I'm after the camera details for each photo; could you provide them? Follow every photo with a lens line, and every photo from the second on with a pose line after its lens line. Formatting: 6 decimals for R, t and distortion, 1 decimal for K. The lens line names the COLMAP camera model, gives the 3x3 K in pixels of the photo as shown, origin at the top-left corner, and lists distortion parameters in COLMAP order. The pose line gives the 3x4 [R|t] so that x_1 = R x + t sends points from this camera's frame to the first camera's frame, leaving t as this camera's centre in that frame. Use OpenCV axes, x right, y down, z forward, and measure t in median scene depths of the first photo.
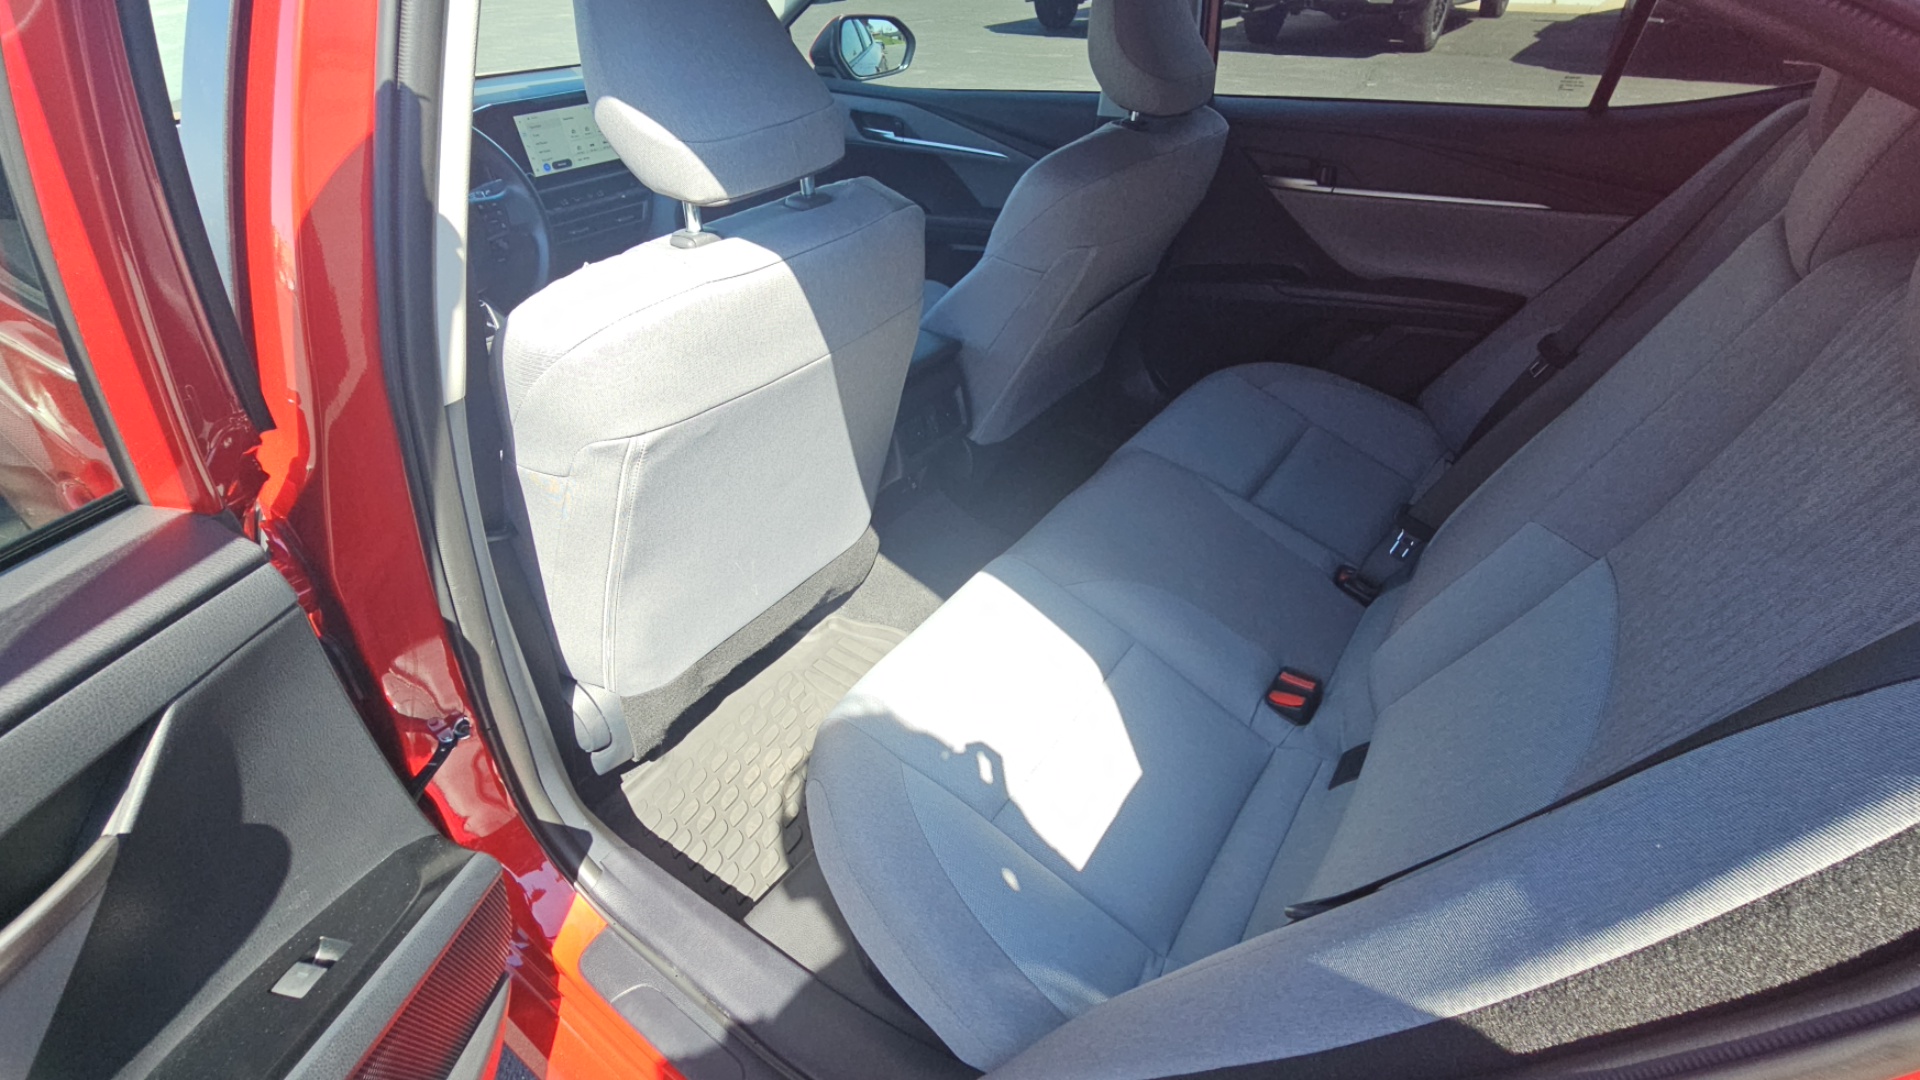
lens RADIAL K [[857.7, 0, 983.4], [0, 857.7, 547.5], [0, 0, 1]] dist [0.008970, -0.007582]
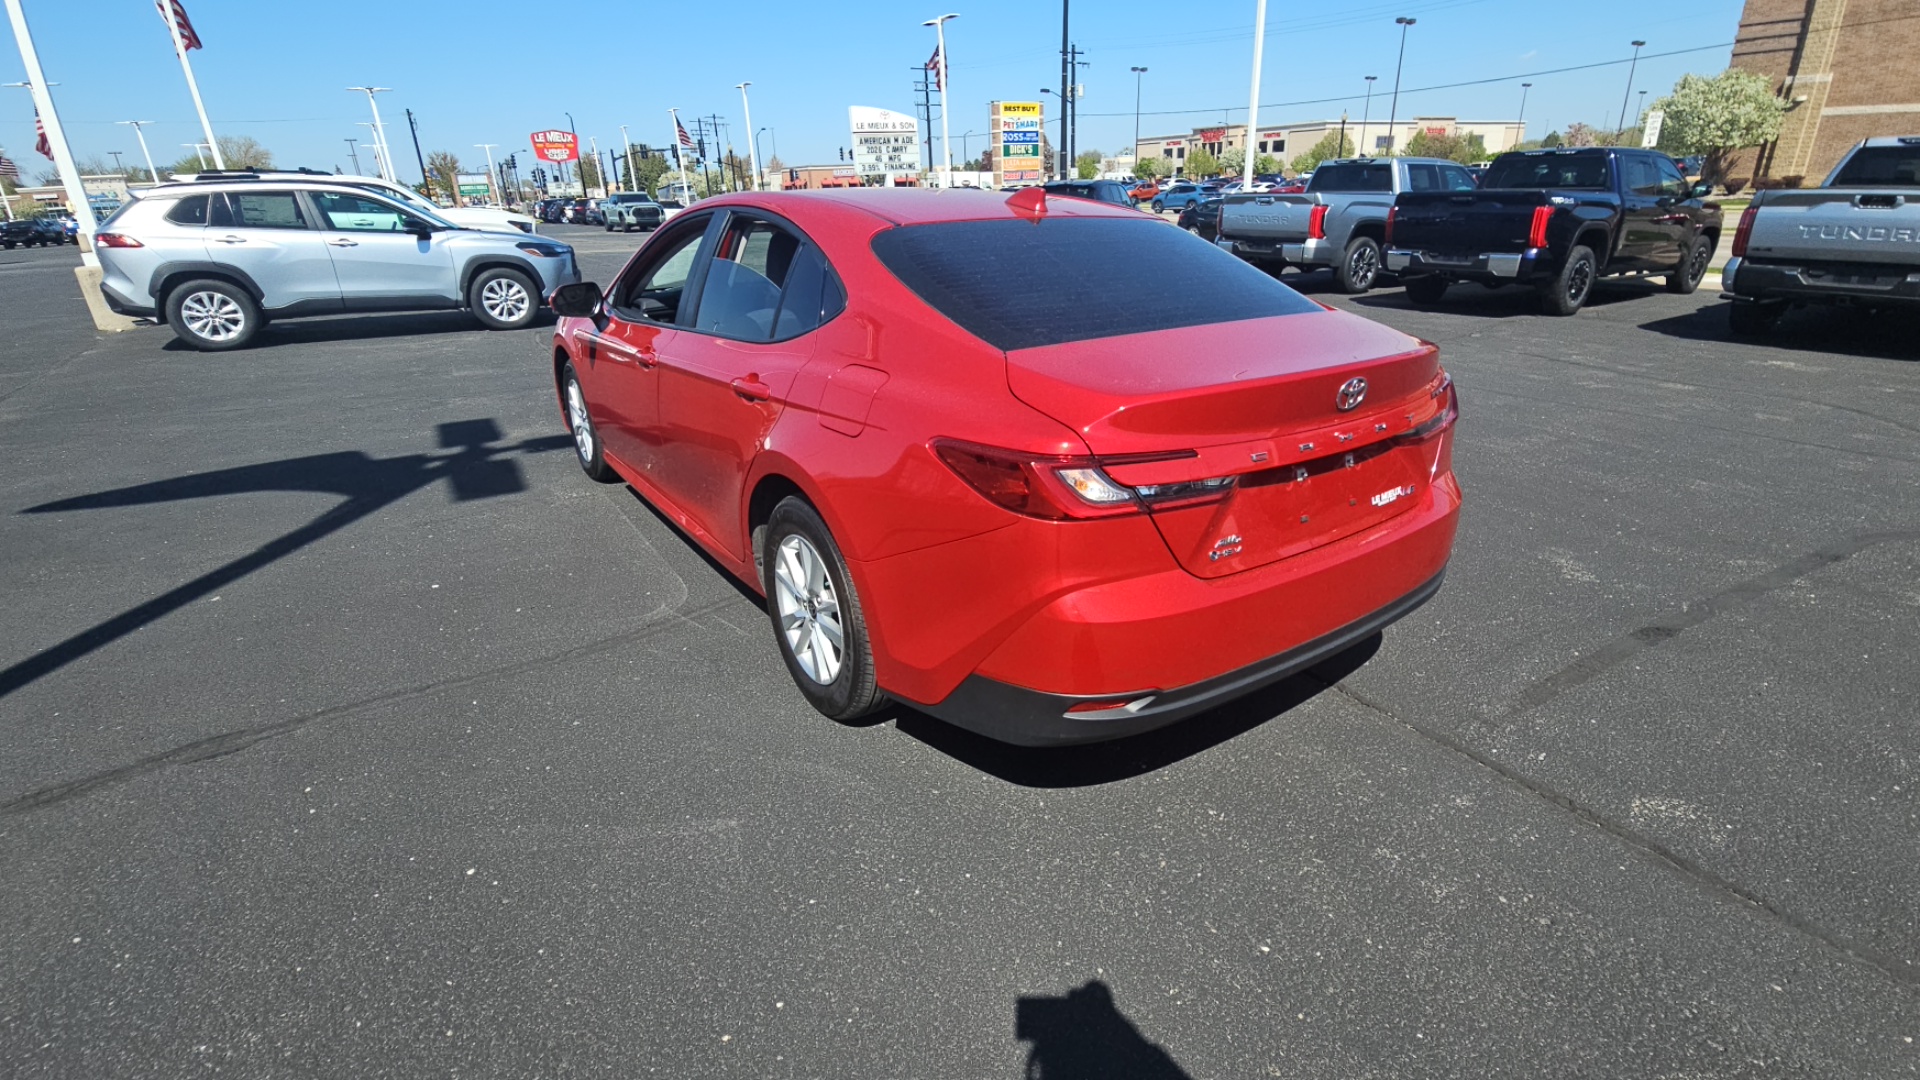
lens RADIAL K [[857.7, 0, 982.7], [0, 857.7, 539.2], [0, 0, 1]] dist [0.008970, -0.007582]
pose [[0.945040, 0.131229, -0.299464, 0.699932], [-0.201461, 0.955106, -0.217224, 0.504642], [0.257514, 0.265616, 0.929051, -0.826991]]
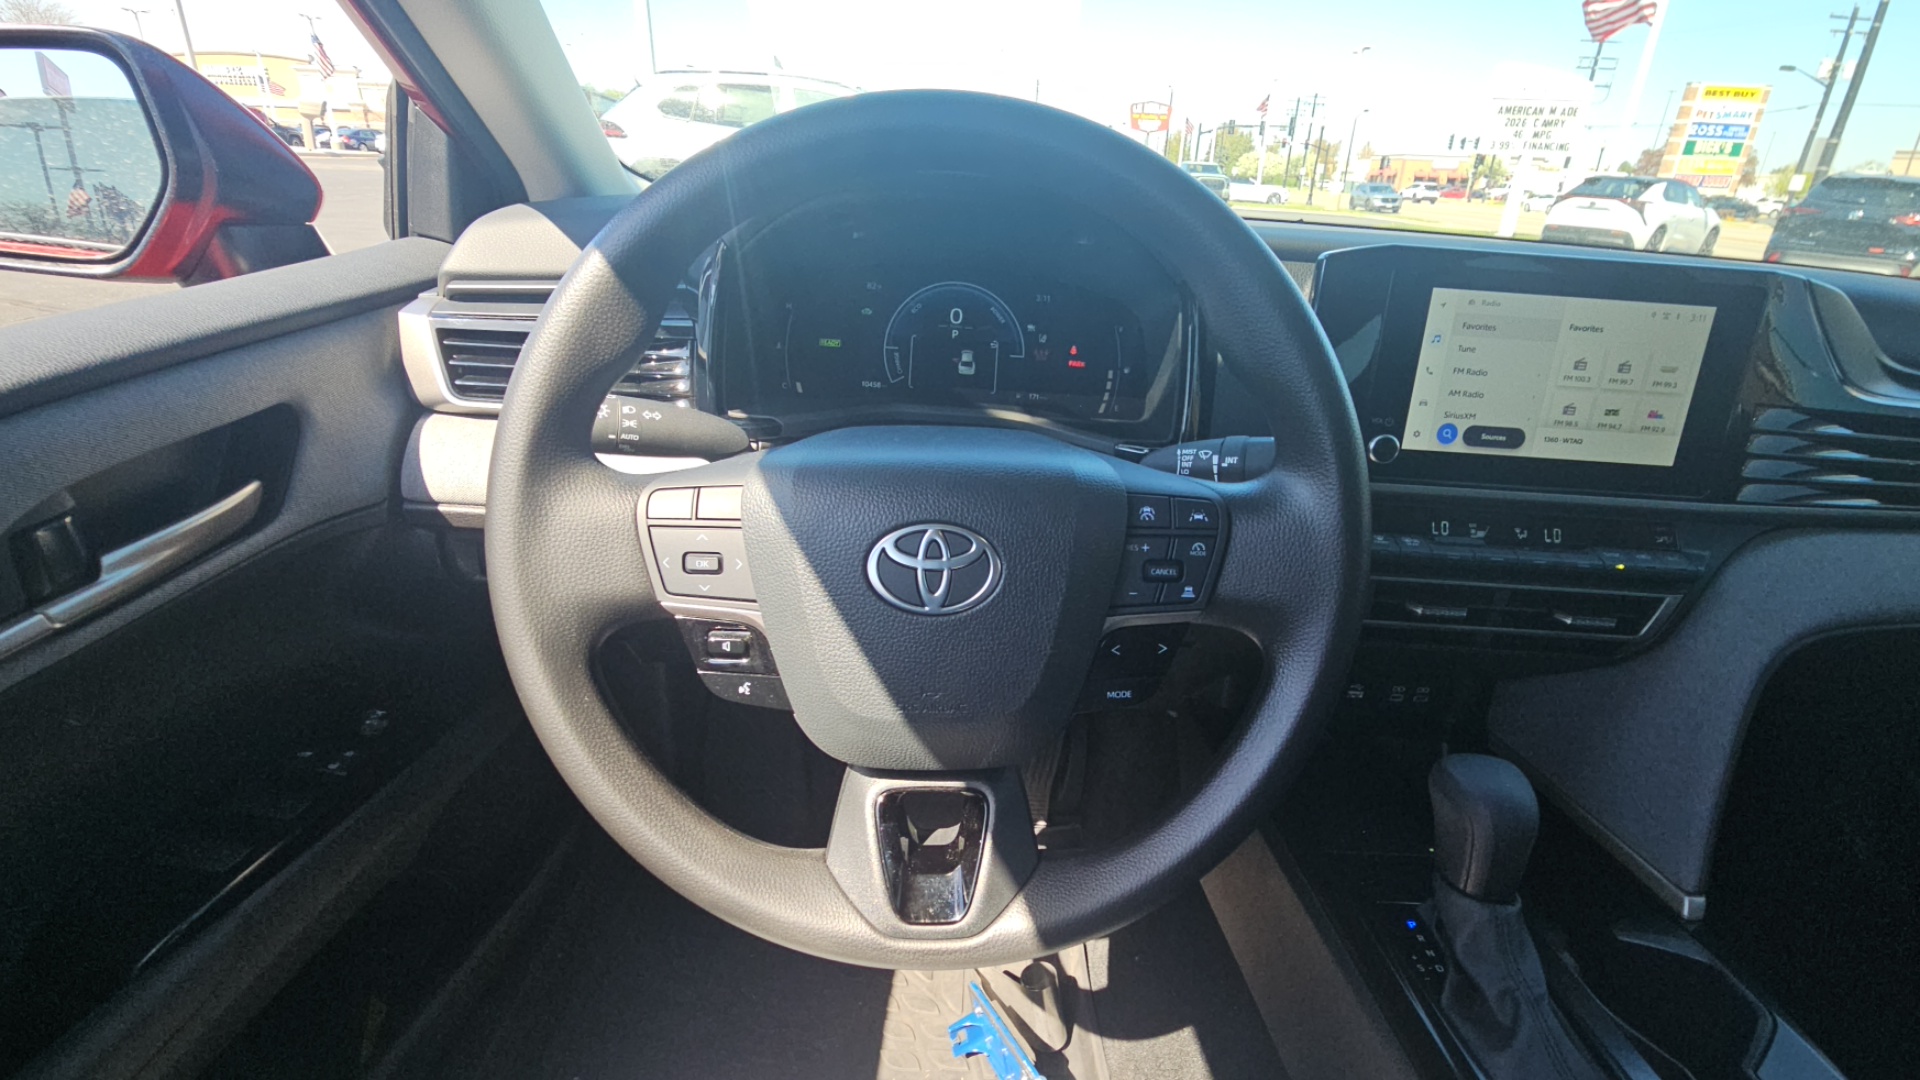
lens RADIAL K [[857.7, 0, 980.2], [0, 857.7, 544.3], [0, 0, 1]] dist [0.008970, -0.007582]
pose [[0.589445, 0.379972, -0.712865, -0.255878], [-0.539185, 0.842182, 0.003065, -0.219580], [0.601526, 0.382560, 0.701295, 0.476971]]
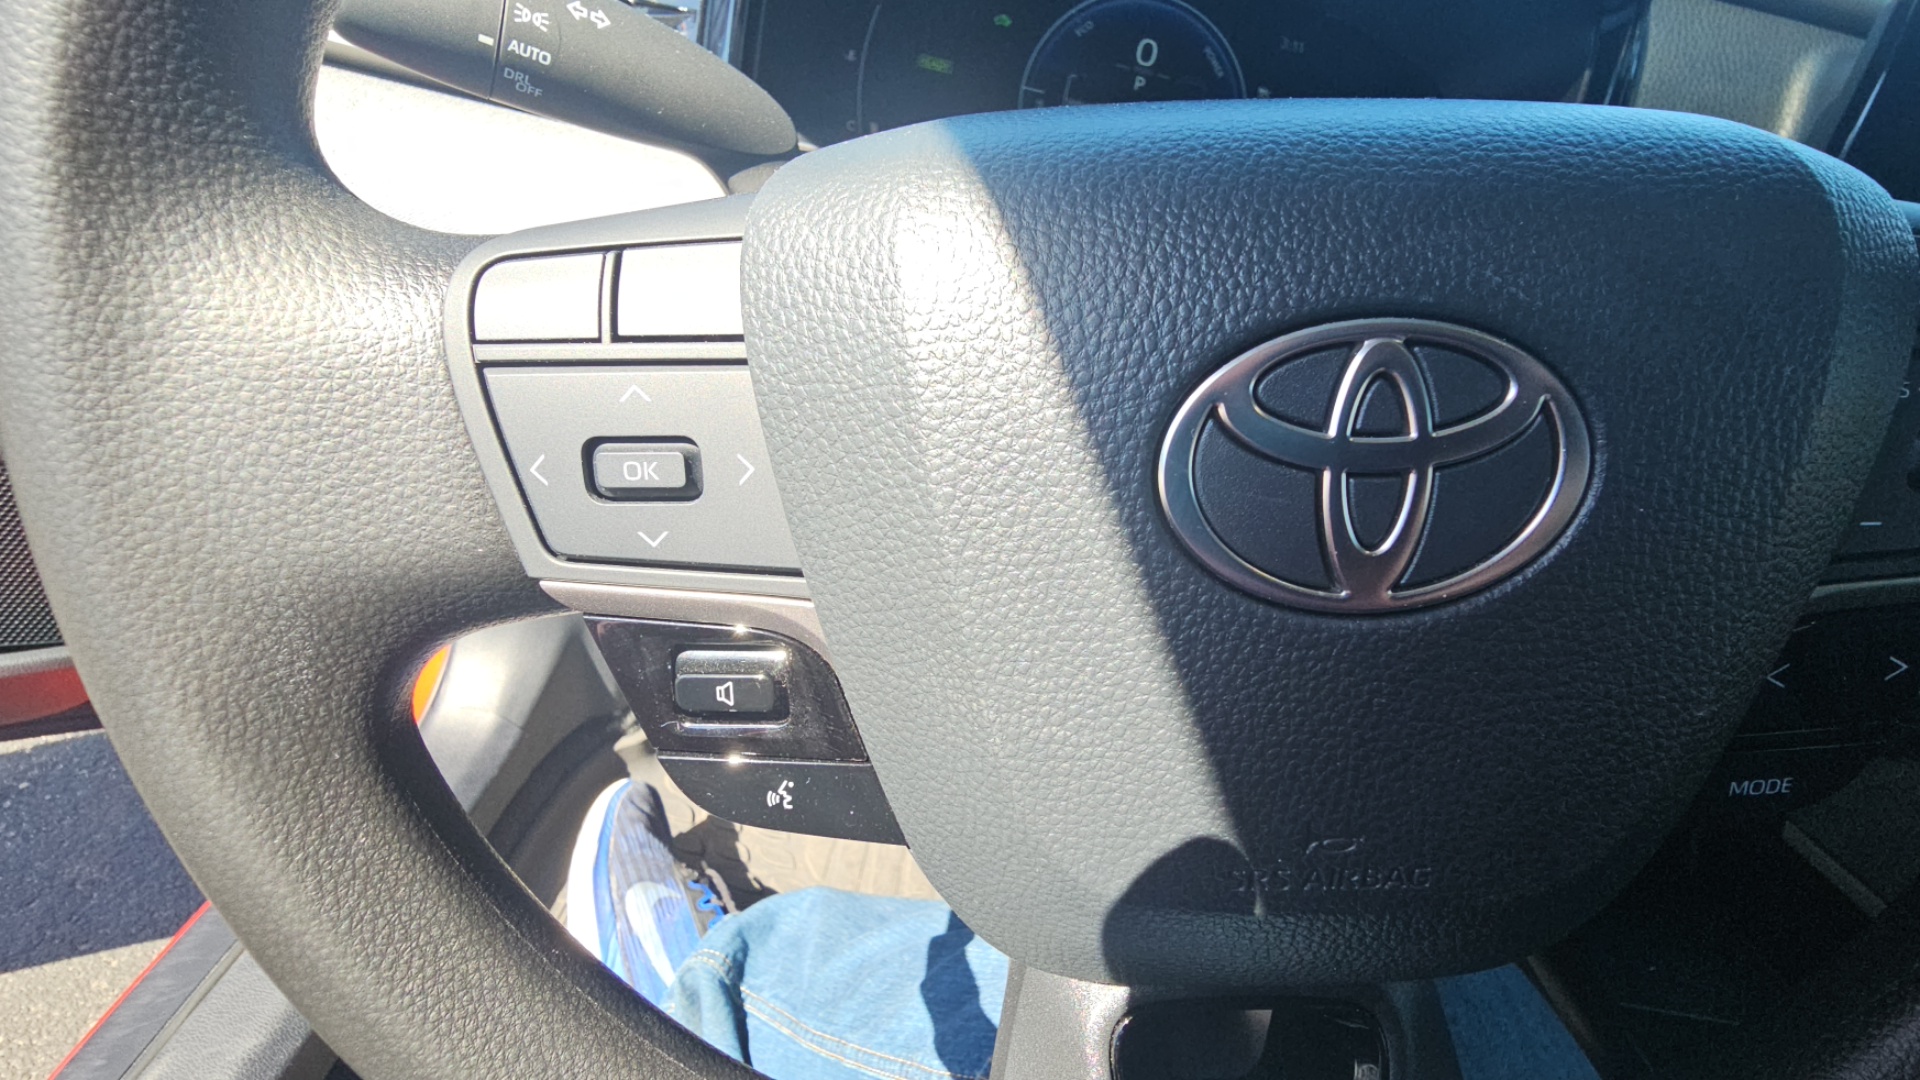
lens RADIAL K [[857.7, 0, 979.8], [0, 857.7, 543.5], [0, 0, 1]] dist [0.008970, -0.007582]
pose [[0.522812, 0.546359, -0.654339, -0.348515], [-0.659773, 0.745405, 0.095243, -0.197507], [0.539784, 0.381921, 0.750180, 0.536496]]
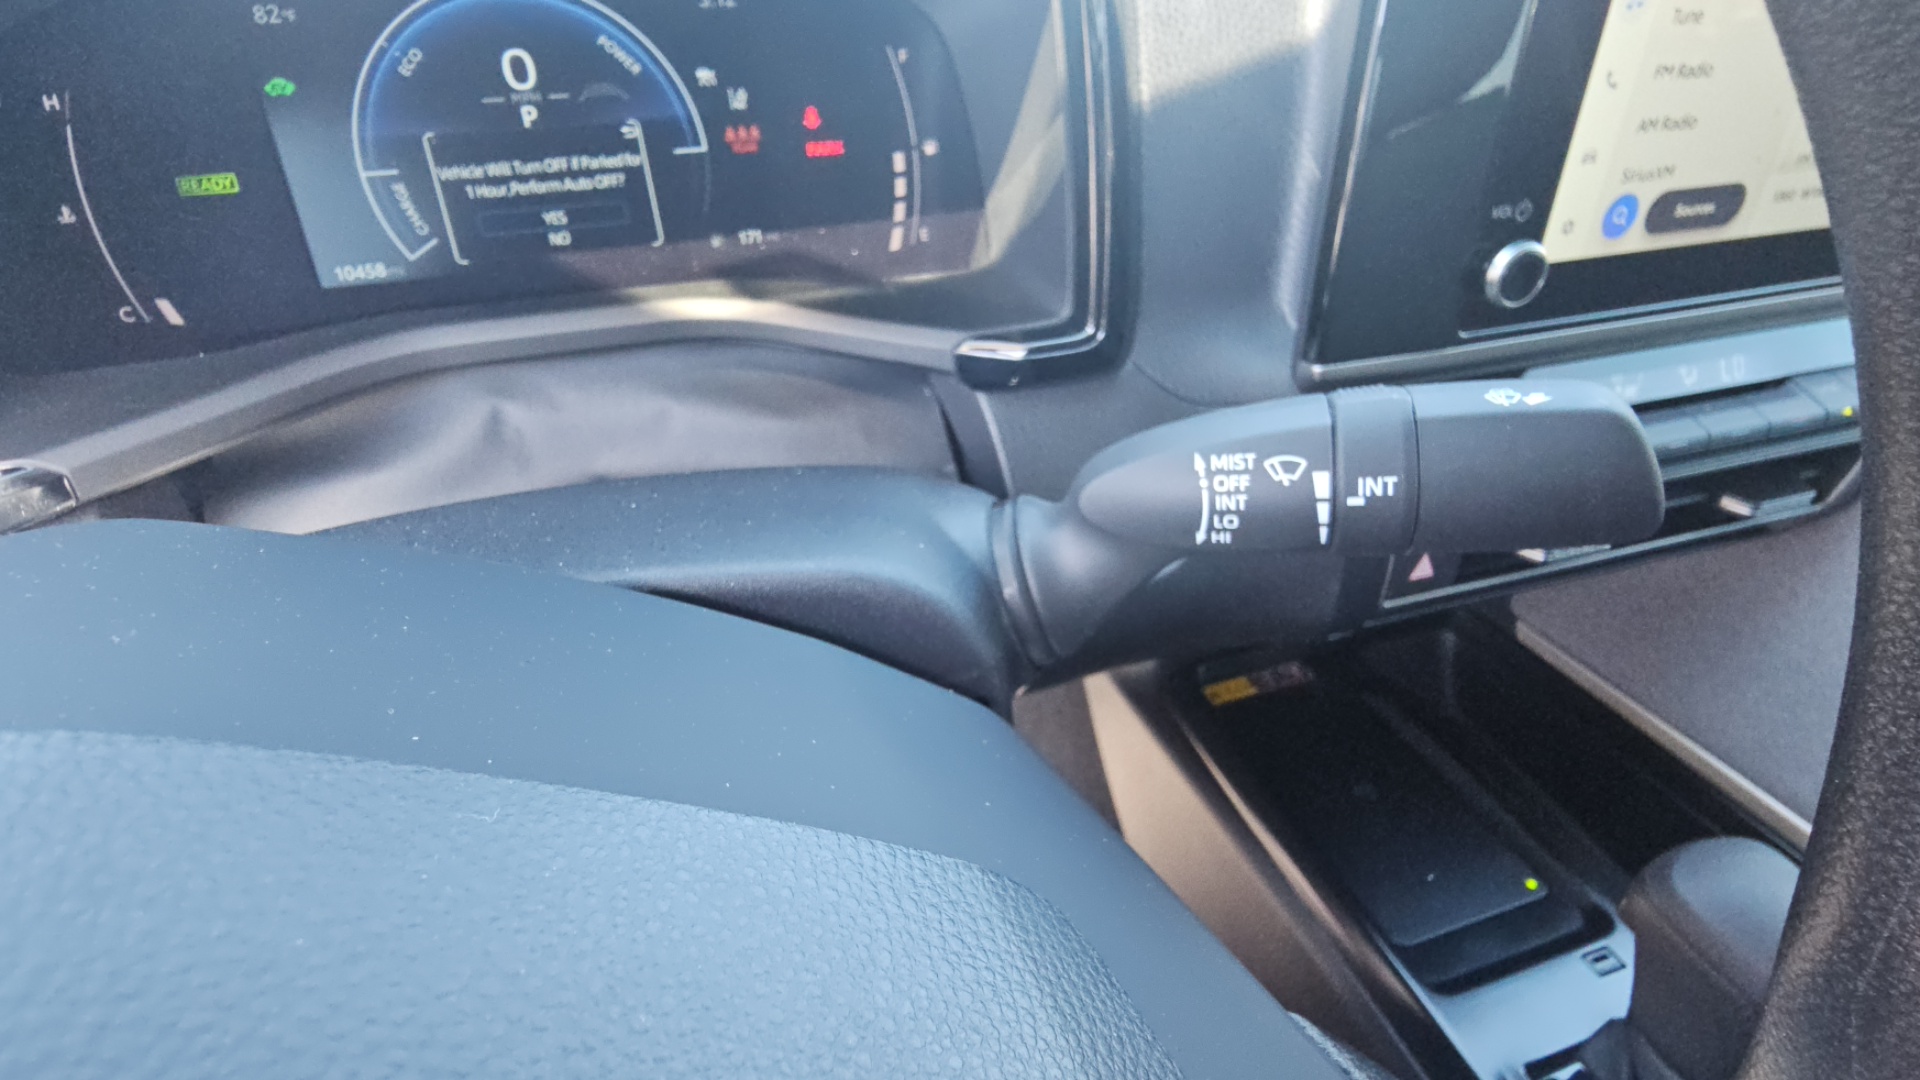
lens RADIAL K [[857.7, 0, 978.5], [0, 857.7, 543.8], [0, 0, 1]] dist [0.008970, -0.007582]
pose [[0.800652, 0.400858, -0.445274, -0.367134], [-0.371800, 0.915216, 0.155385, -0.262813], [0.469809, 0.041143, 0.881809, 0.575769]]
